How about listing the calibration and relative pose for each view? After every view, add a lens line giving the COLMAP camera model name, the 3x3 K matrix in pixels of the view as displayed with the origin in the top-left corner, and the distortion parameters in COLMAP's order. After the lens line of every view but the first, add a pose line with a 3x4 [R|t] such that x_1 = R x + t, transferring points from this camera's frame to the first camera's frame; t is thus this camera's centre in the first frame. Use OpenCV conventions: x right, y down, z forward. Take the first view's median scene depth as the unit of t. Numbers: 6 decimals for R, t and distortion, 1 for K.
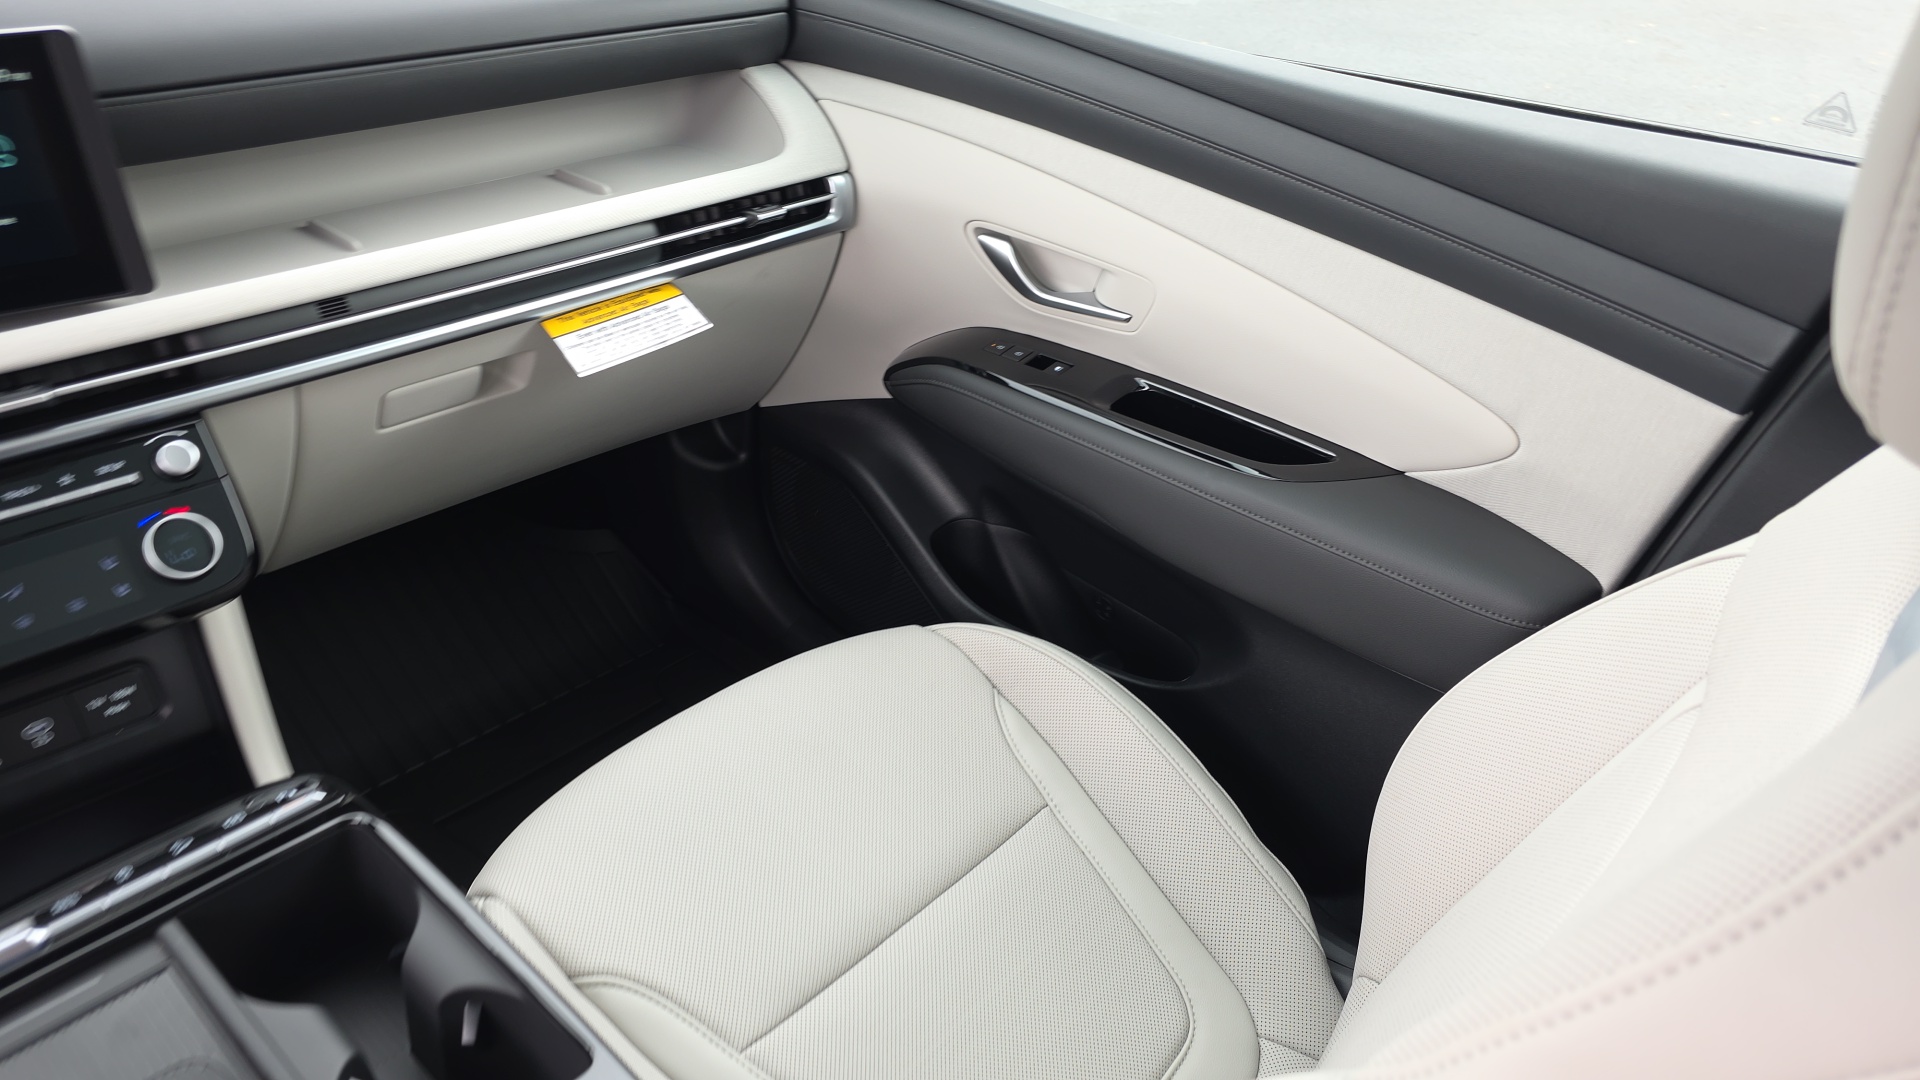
lens RADIAL K [[1284.4, 0, 957.5], [0, 1284.4, 577.4], [0, 0, 1]] dist [0.063425, -0.067142]
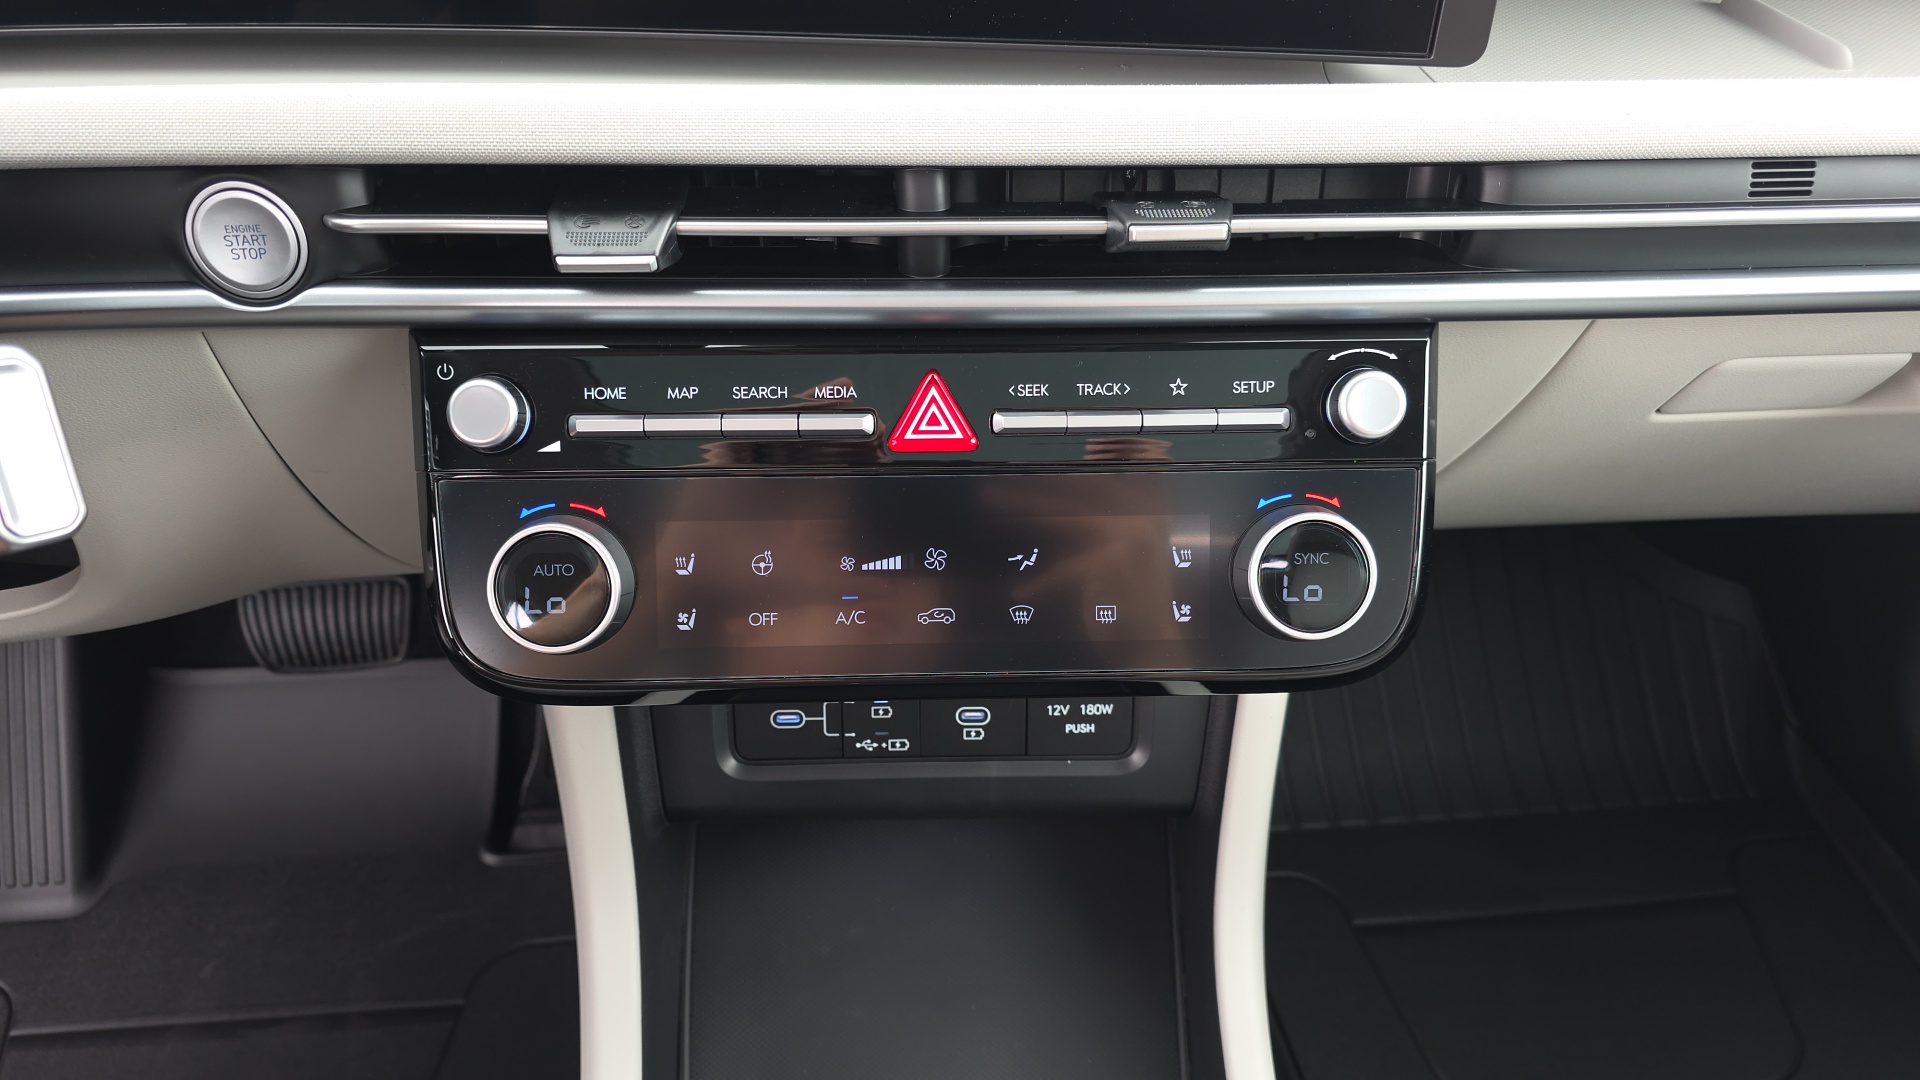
lens RADIAL K [[1313.6, 0, 961.7], [0, 1313.6, 562.9], [0, 0, 1]] dist [0.062835, -0.090156]
pose [[0.738127, 0.397643, -0.545022, -0.329297], [-0.350554, 0.916282, 0.193753, -0.063490], [0.576438, 0.048046, 0.815727, 0.396621]]
